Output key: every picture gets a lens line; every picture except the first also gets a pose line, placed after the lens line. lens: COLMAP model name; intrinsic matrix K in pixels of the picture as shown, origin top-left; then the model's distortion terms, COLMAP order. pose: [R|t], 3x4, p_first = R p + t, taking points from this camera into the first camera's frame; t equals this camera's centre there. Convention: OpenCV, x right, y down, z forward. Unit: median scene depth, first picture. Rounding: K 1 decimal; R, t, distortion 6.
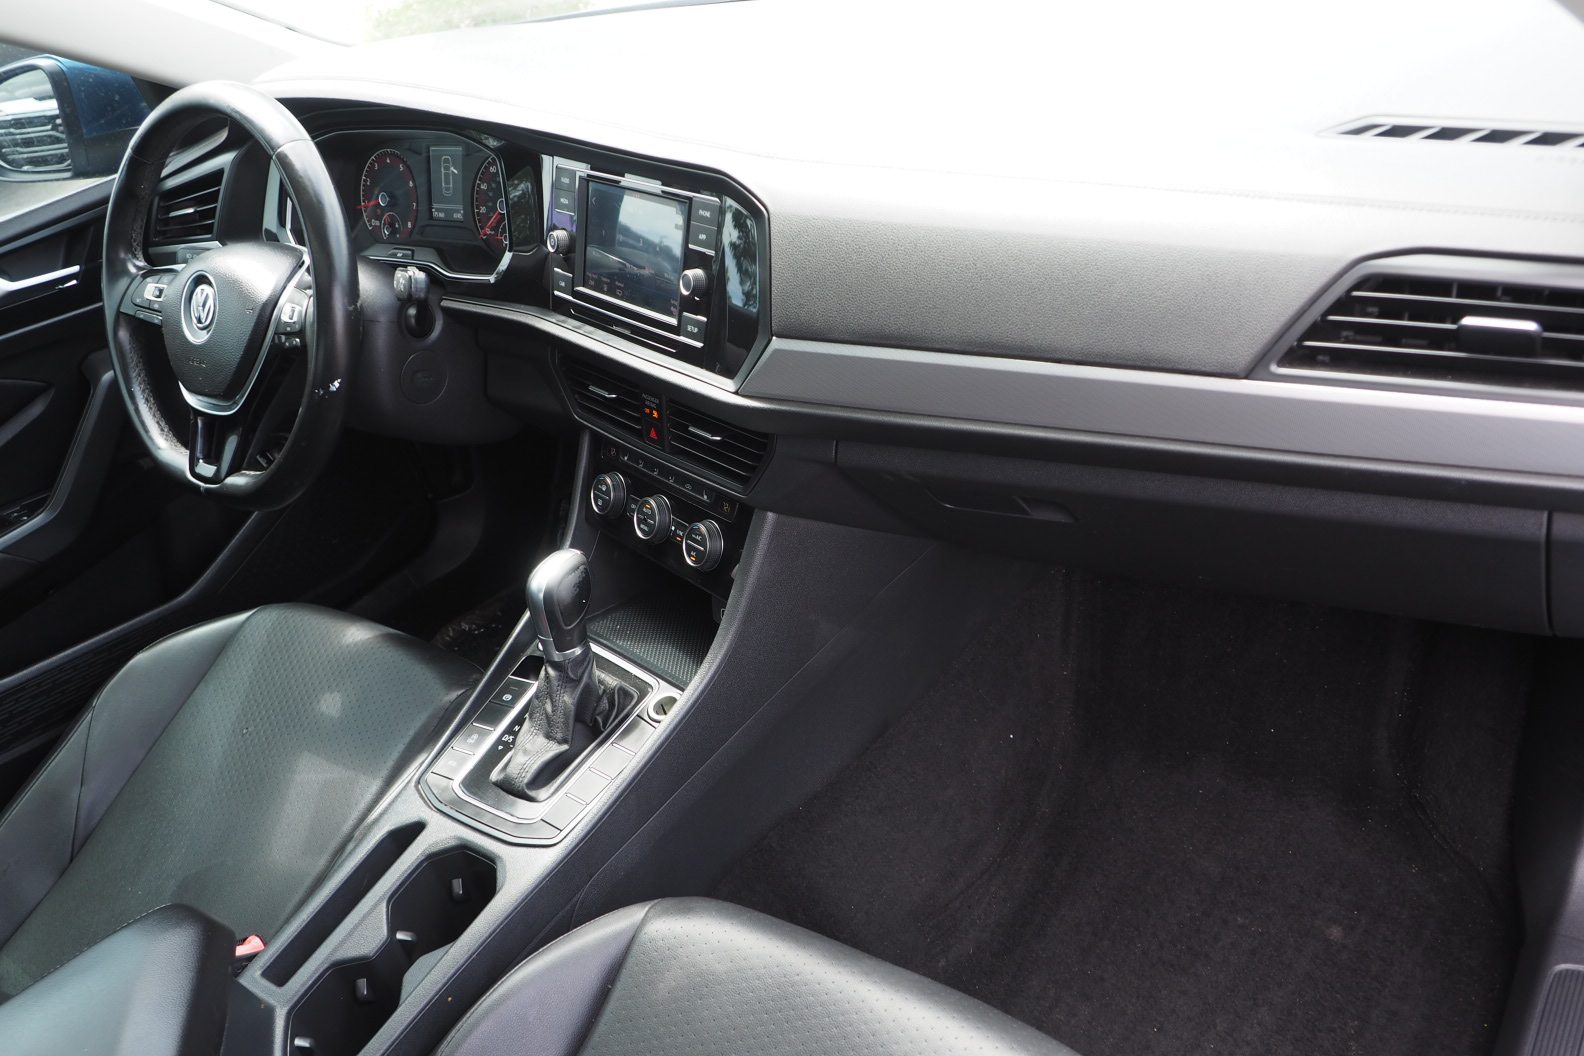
lens RADIAL K [[1333.7, 0, 792.0], [0, 1333.7, 528.0], [0, 0, 1]] dist [-0.009411, -0.002281]
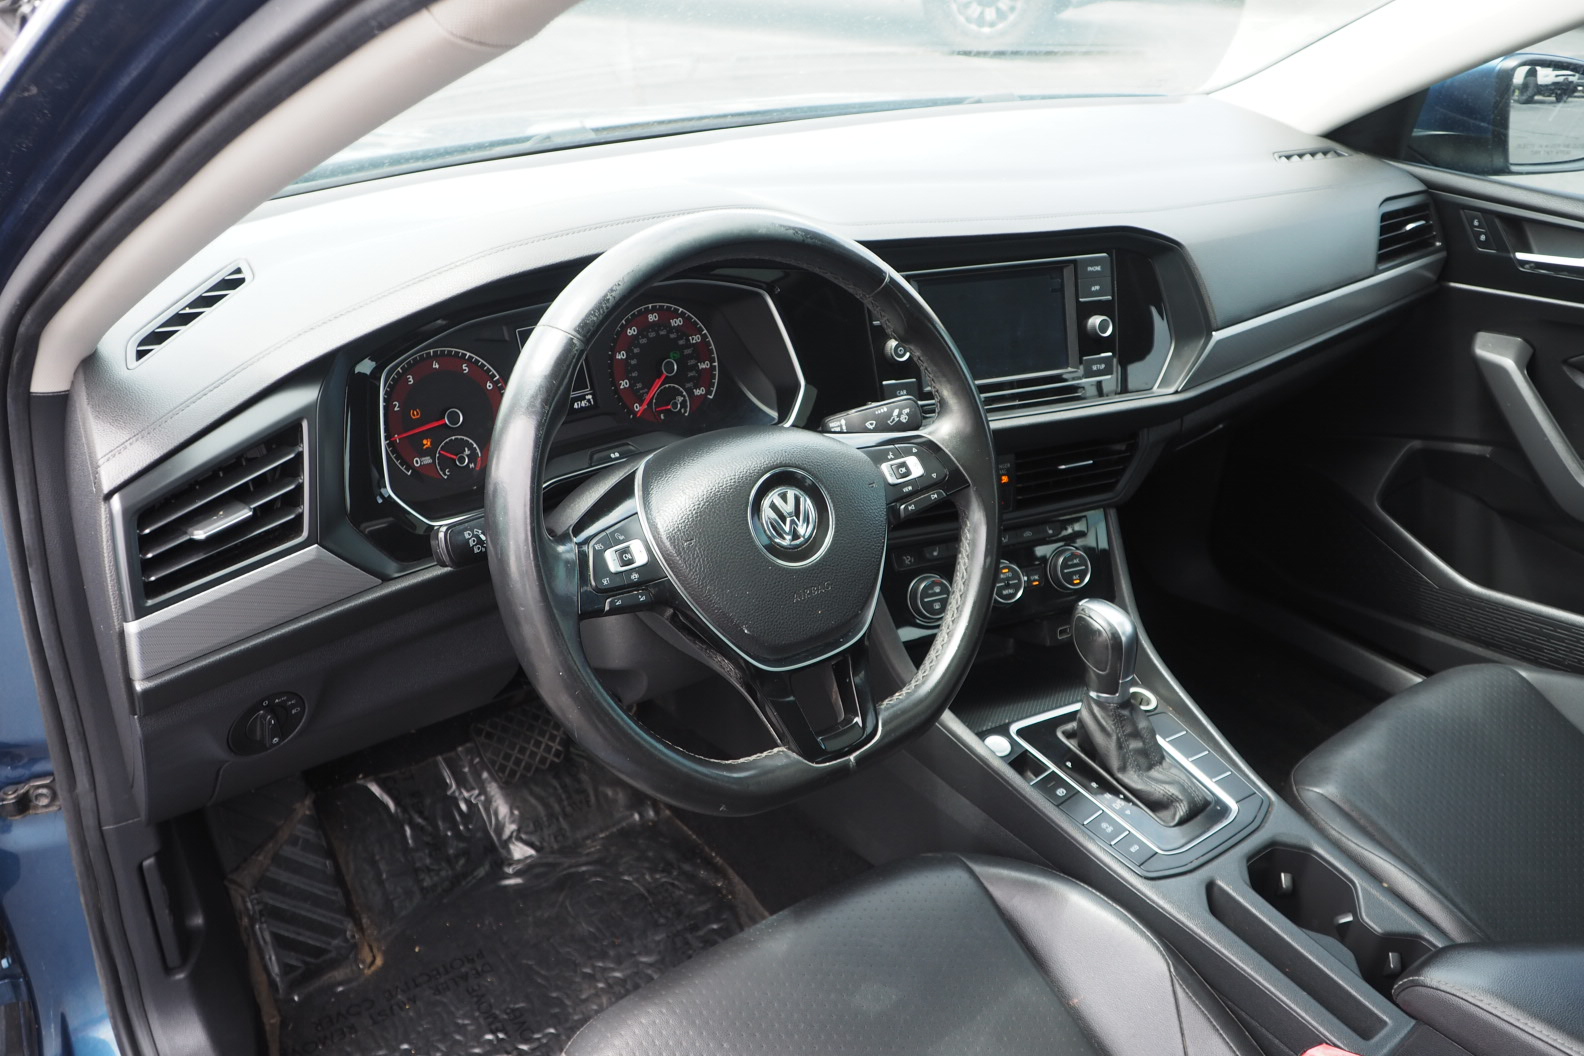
lens RADIAL K [[1333.7, 0, 792.0], [0, 1333.7, 528.0], [0, 0, 1]] dist [-0.009411, -0.002281]
pose [[0.260573, -0.262858, 0.928982, -1.152689], [0.431212, 0.892600, 0.131612, -0.264919], [-0.863805, 0.366293, 0.345935, 0.790199]]
